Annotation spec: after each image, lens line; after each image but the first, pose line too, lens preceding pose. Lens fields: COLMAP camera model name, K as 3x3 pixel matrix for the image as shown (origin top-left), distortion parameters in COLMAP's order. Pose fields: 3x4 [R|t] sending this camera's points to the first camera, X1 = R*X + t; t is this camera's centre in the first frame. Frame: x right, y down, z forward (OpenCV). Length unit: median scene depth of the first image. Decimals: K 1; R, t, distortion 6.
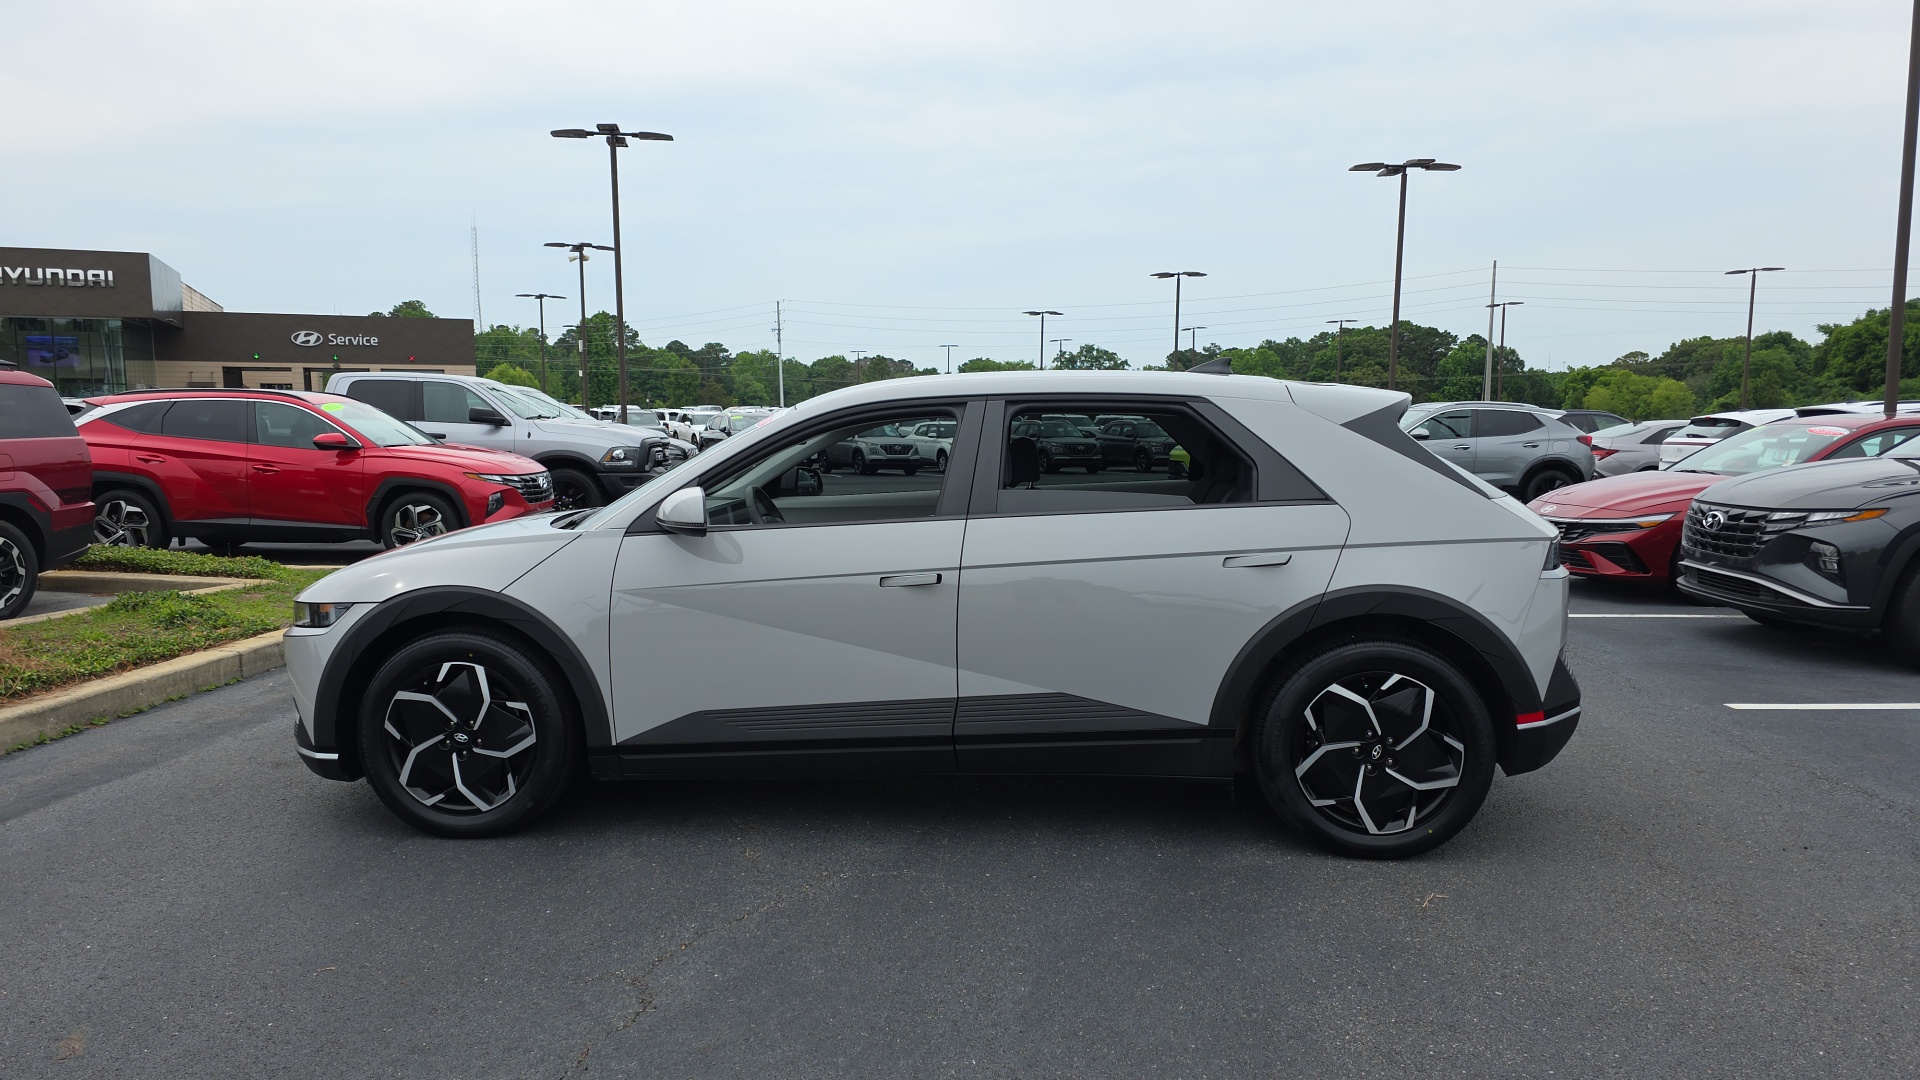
lens RADIAL K [[1289.3, 0, 904.6], [0, 1289.3, 548.9], [0, 0, 1]] dist [0.000660, -0.002557]
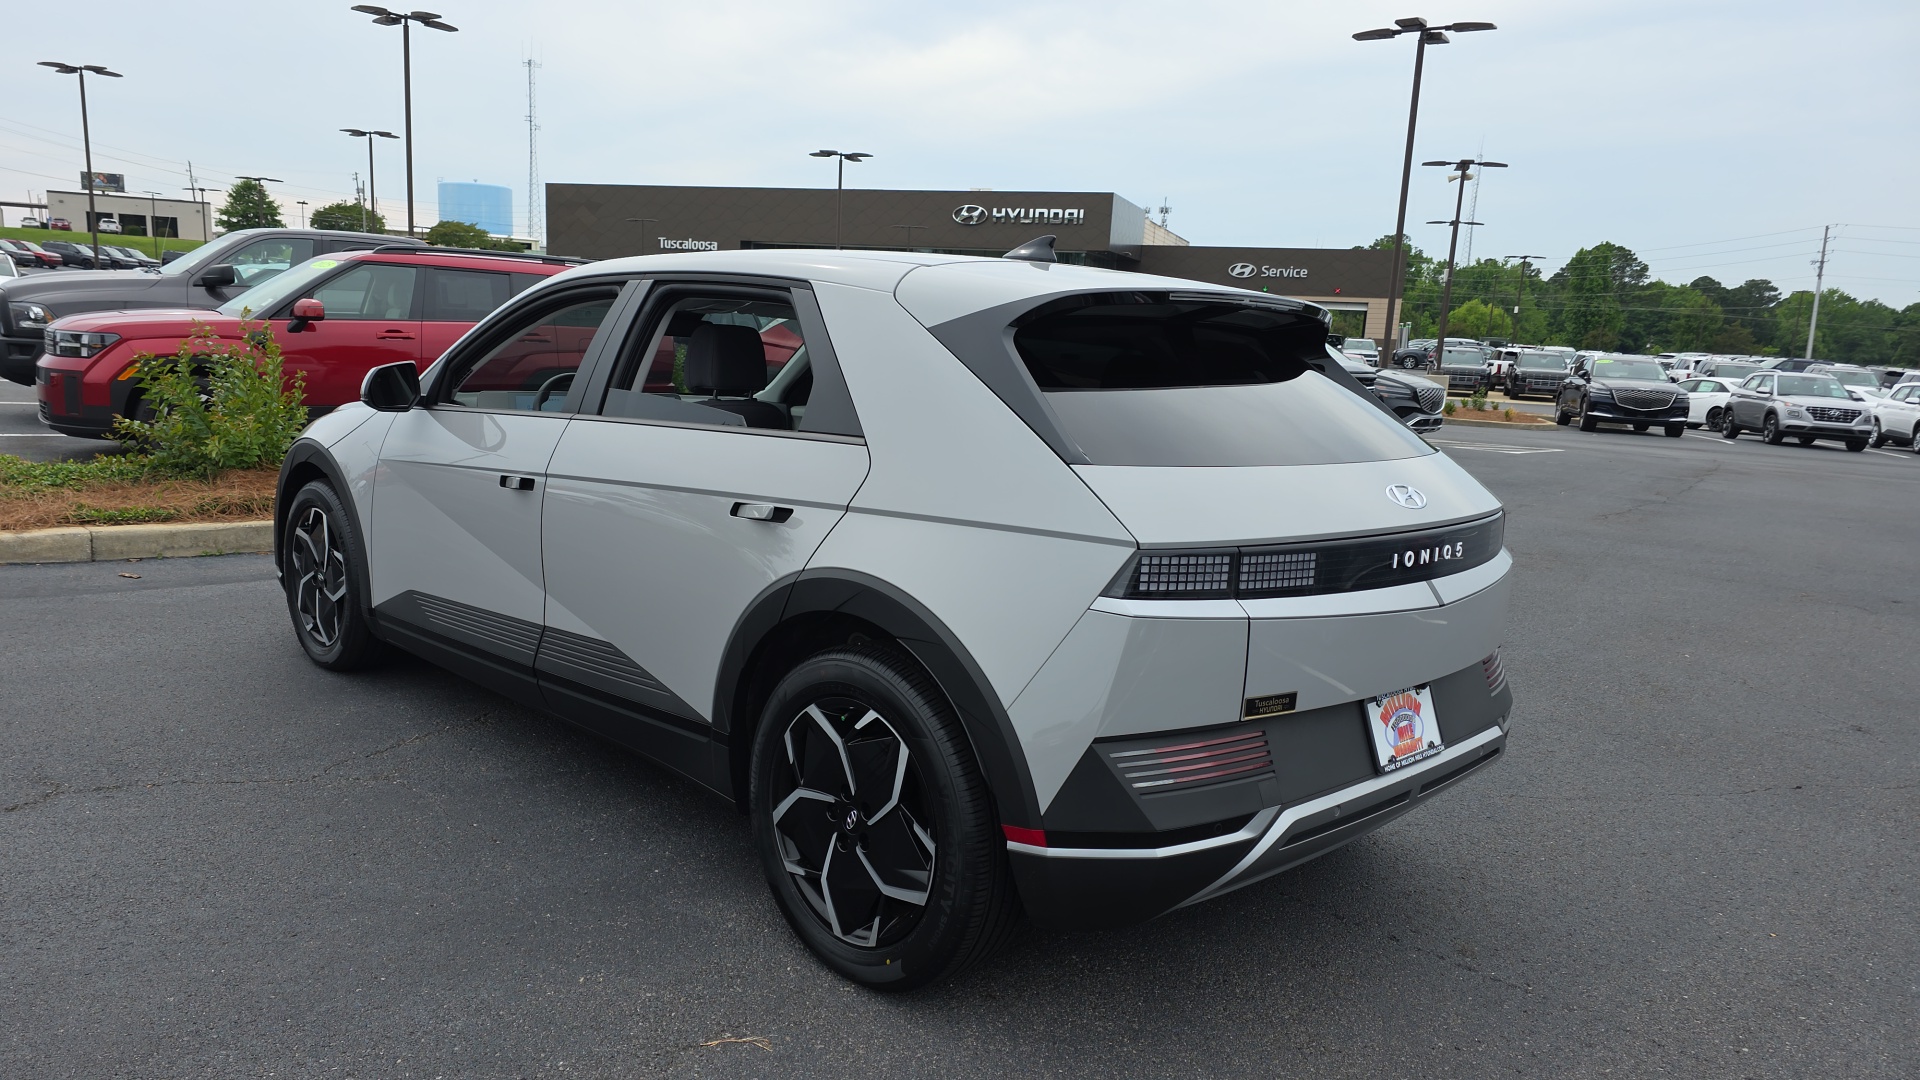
lens RADIAL K [[1271.1, 0, 938.6], [0, 1271.1, 571.5], [0, 0, 1]] dist [0.066109, -0.065921]
pose [[0.743469, 0.158968, -0.649603, 0.808675], [-0.116666, 0.987273, 0.108077, -0.046375], [0.658516, -0.004565, 0.752553, 0.531707]]
